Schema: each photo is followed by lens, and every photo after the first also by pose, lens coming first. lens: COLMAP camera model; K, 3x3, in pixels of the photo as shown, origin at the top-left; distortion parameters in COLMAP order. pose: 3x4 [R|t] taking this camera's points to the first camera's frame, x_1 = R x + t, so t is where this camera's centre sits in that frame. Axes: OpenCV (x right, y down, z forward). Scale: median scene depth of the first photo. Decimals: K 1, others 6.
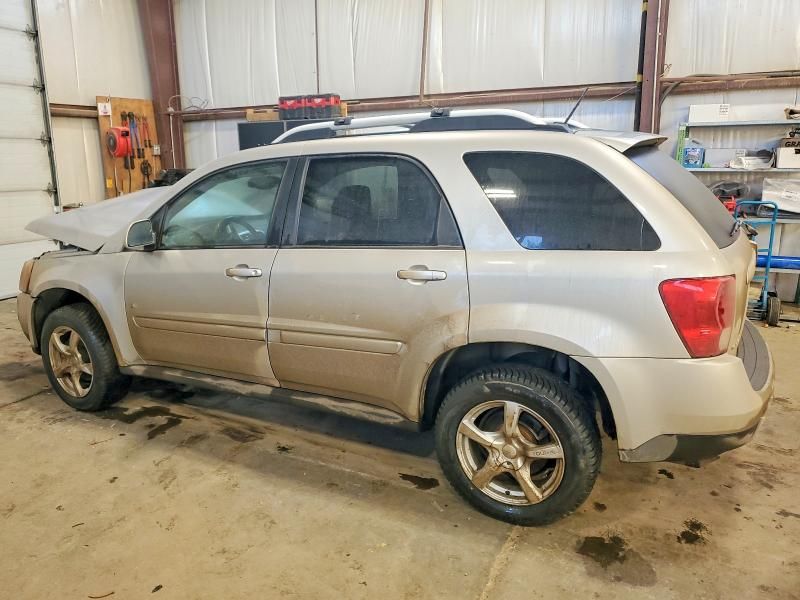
lens RADIAL K [[633.9, 0, 400.0], [0, 633.9, 300.0], [0, 0, 1]] dist [0.008668, 0.001335]
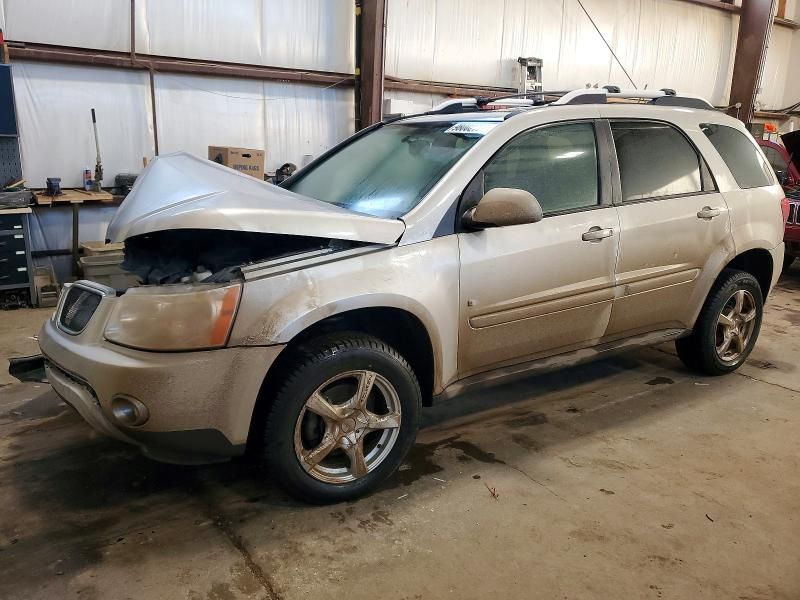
lens RADIAL K [[616.2, 0, 400.0], [0, 616.2, 300.0], [0, 0, 1]] dist [0.014423, -0.001622]
pose [[0.475322, -0.185118, 0.860116, -1.068886], [0.175218, 0.977948, 0.113648, -0.092462], [-0.862188, 0.096688, 0.497276, 0.691294]]
